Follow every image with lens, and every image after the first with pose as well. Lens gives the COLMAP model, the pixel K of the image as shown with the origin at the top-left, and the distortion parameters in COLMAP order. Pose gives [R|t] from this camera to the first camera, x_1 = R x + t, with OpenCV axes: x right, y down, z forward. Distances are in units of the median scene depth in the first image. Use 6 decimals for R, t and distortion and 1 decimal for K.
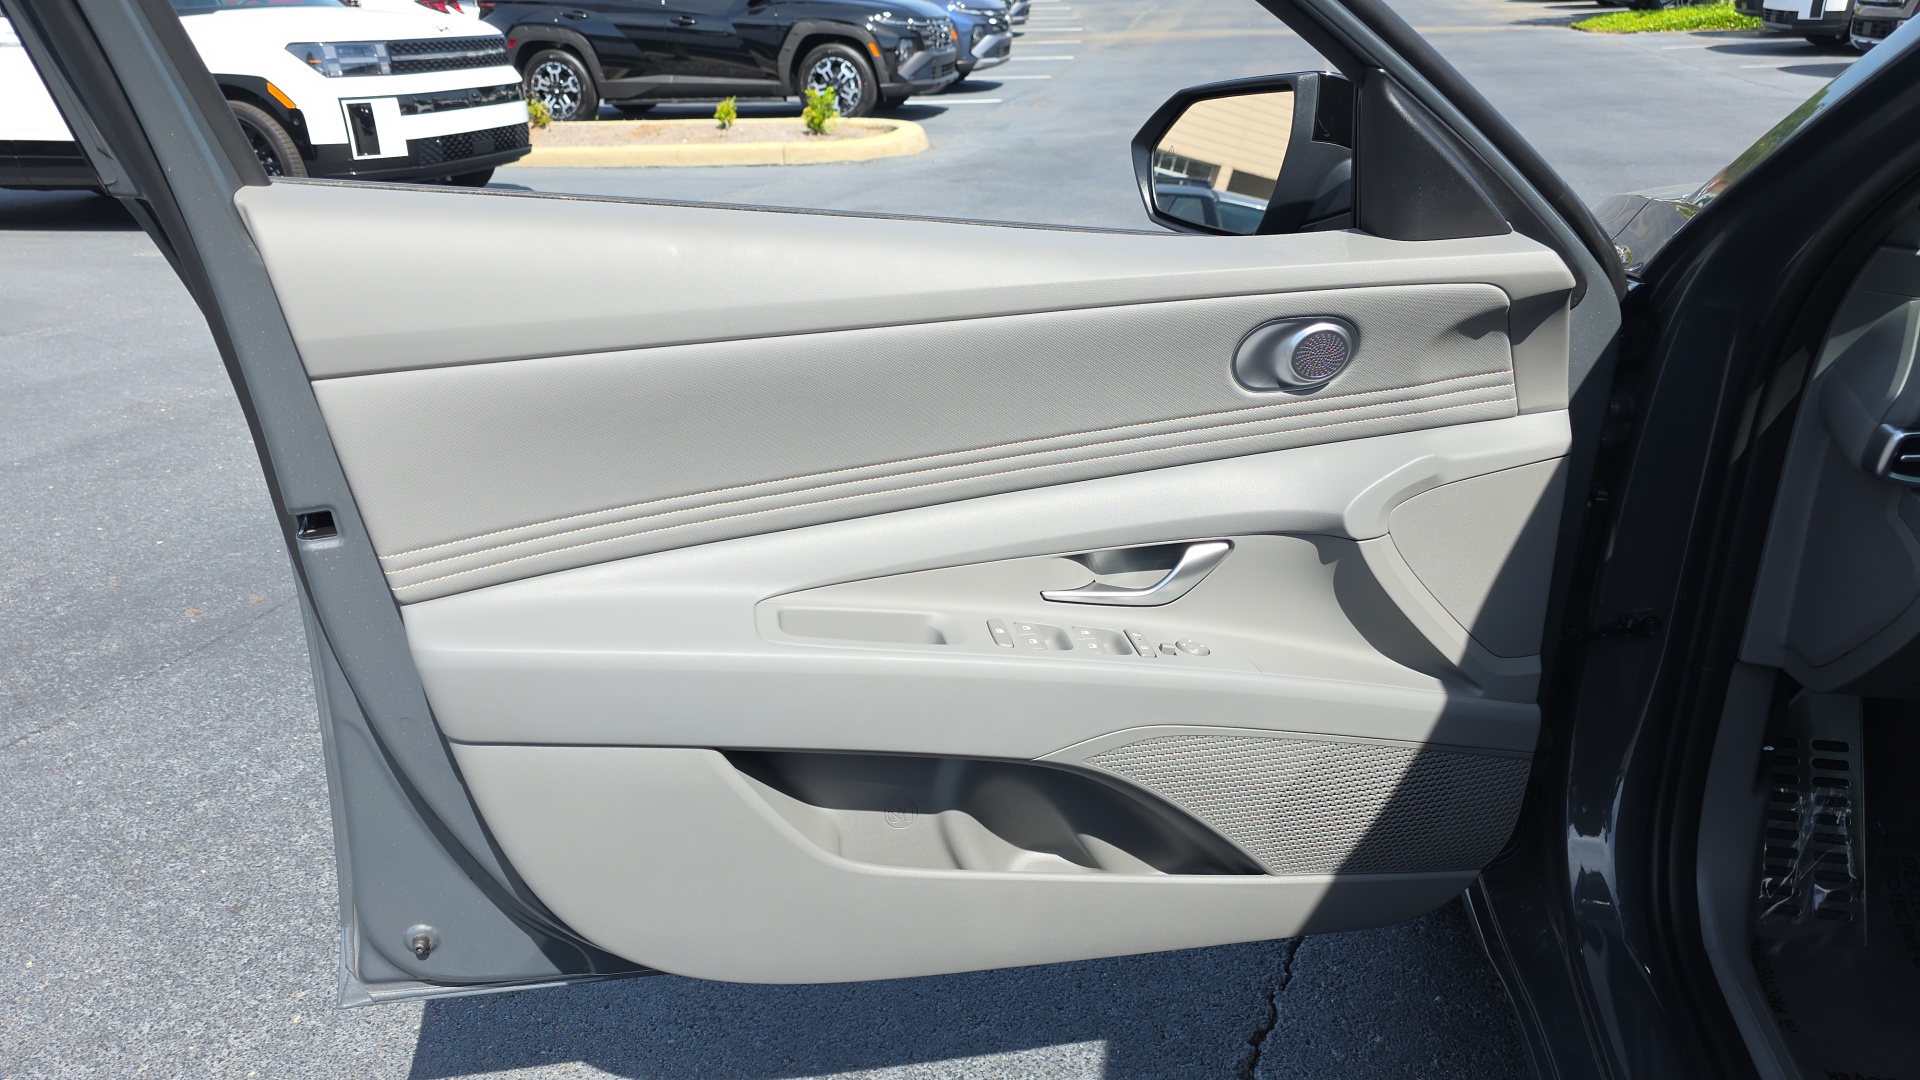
lens RADIAL K [[1299.8, 0, 919.2], [0, 1299.8, 545.0], [0, 0, 1]] dist [0.054497, -0.063418]
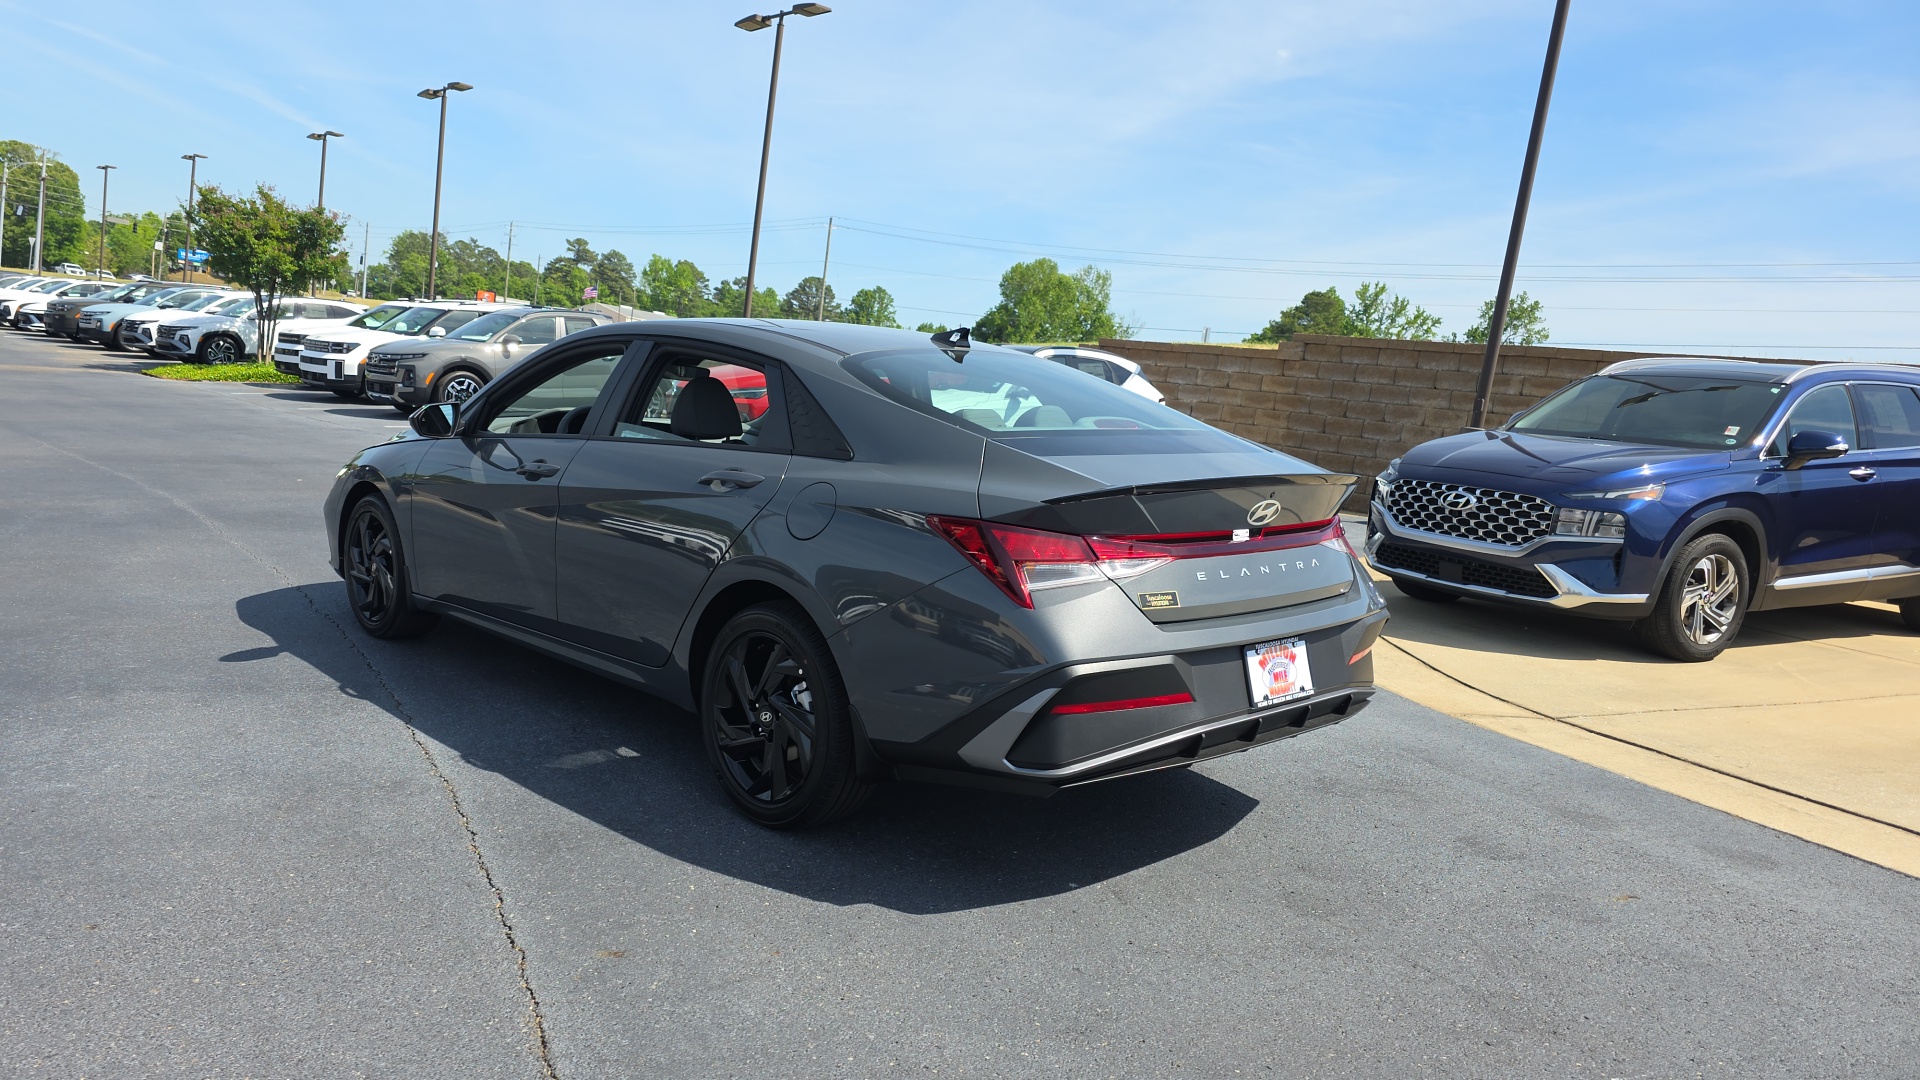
lens RADIAL K [[1278.9, 0, 897.9], [0, 1278.9, 539.7], [0, 0, 1]] dist [0.032031, -0.011765]
pose [[0.536597, -0.046756, 0.842542, -0.264392], [0.253535, 0.961264, -0.108127, 0.112007], [-0.804850, 0.271634, 0.527666, -0.279876]]
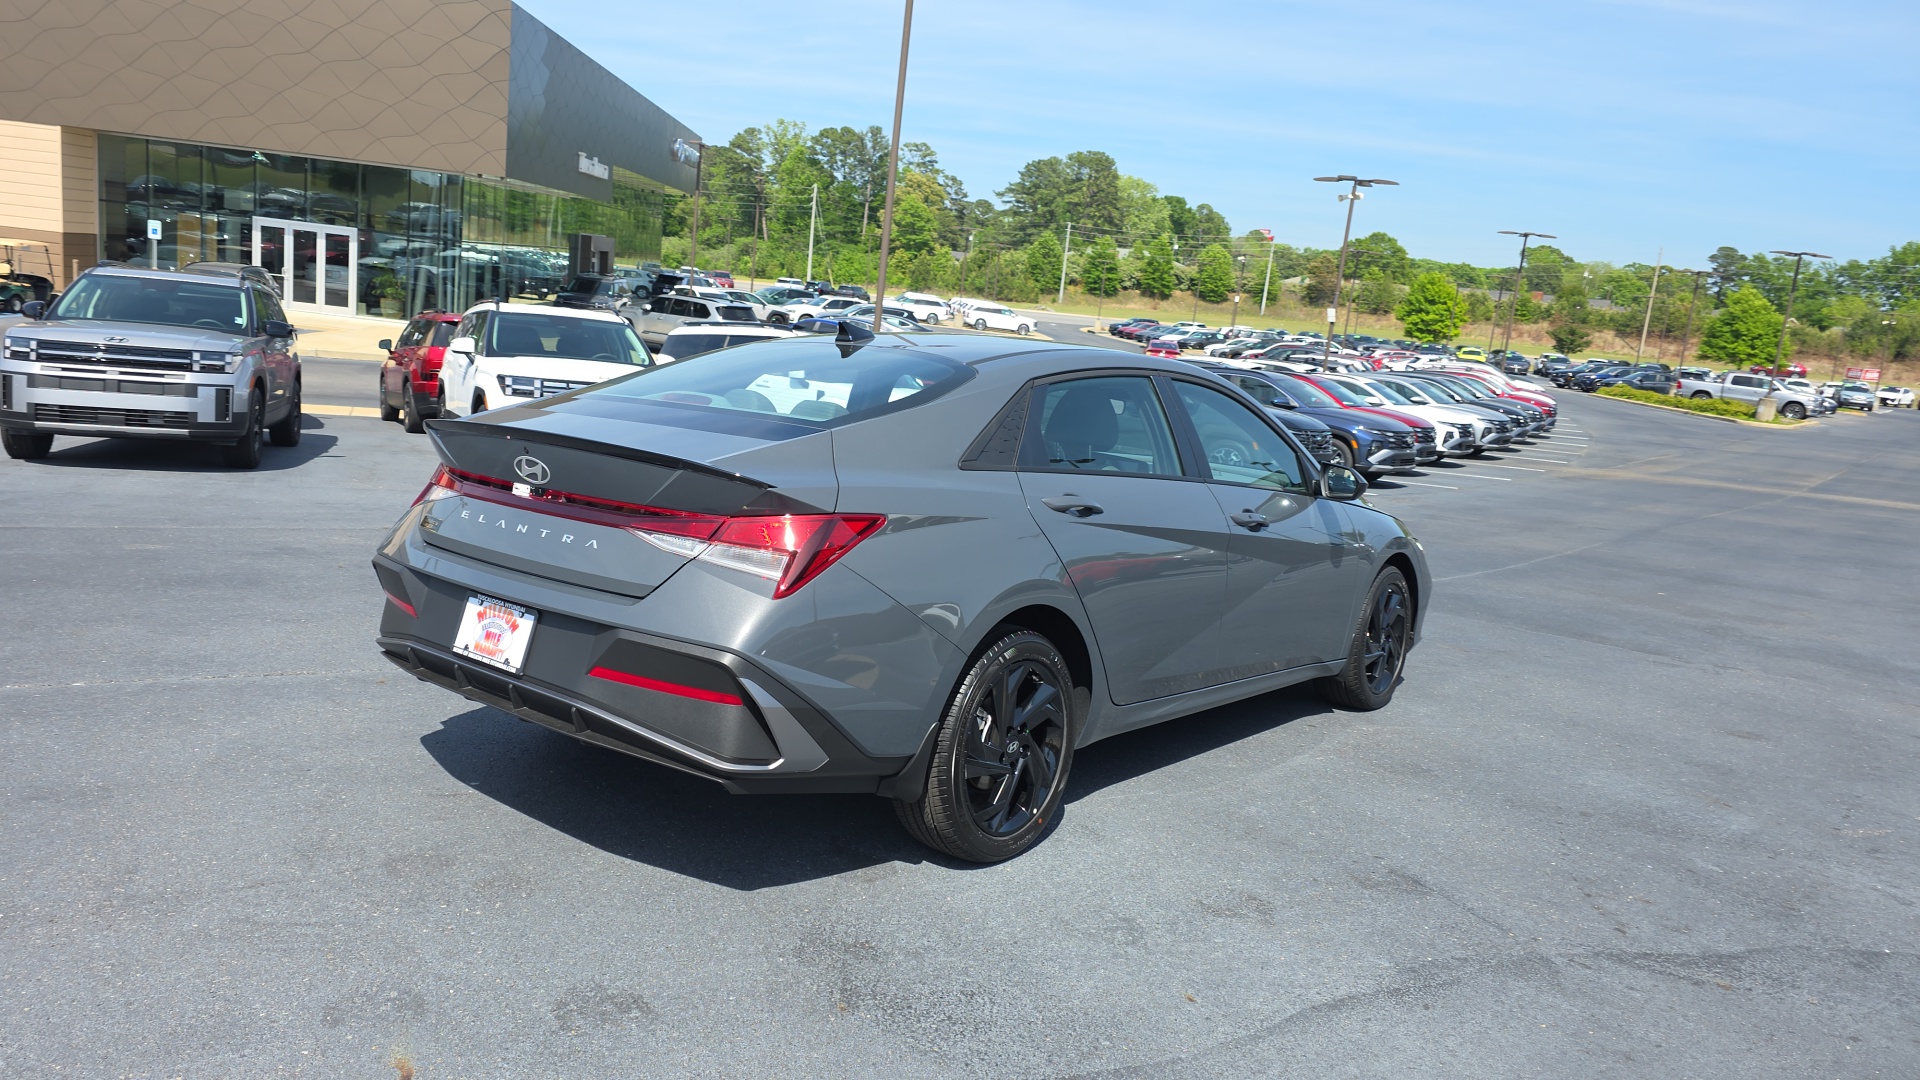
lens RADIAL K [[1319.4, 0, 901.6], [0, 1319.4, 523.0], [0, 0, 1]] dist [0.026060, -0.013680]
pose [[0.881431, 0.148762, -0.448273, 0.298159], [-0.272819, 0.935116, -0.226114, 0.155134], [0.385550, 0.321602, 0.864826, -0.428354]]
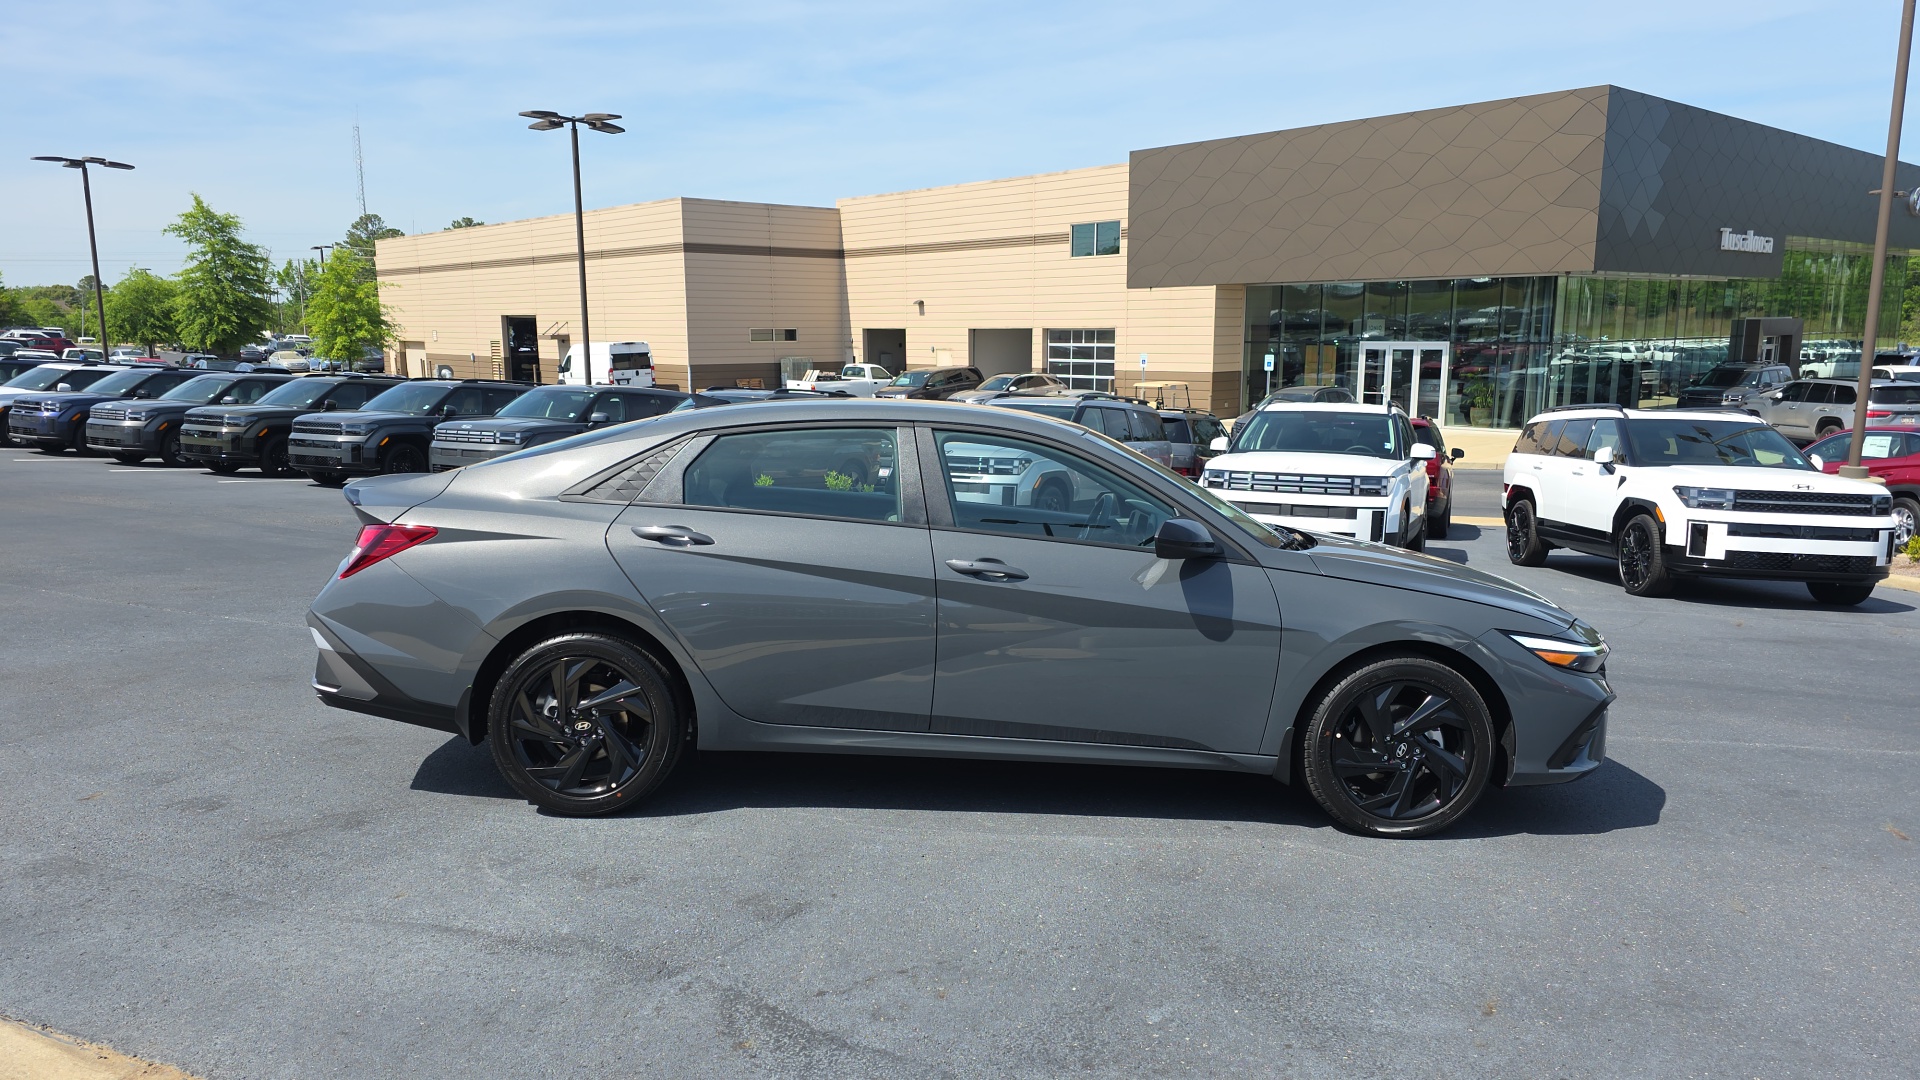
lens RADIAL K [[1360.9, 0, 966.0], [0, 1360.9, 541.2], [0, 0, 1]] dist [0.015006, -0.006243]
pose [[0.212024, 0.118573, -0.970044, 0.633665], [-0.409229, 0.912165, 0.022053, 0.005096], [0.887456, 0.392294, 0.241925, -0.111575]]
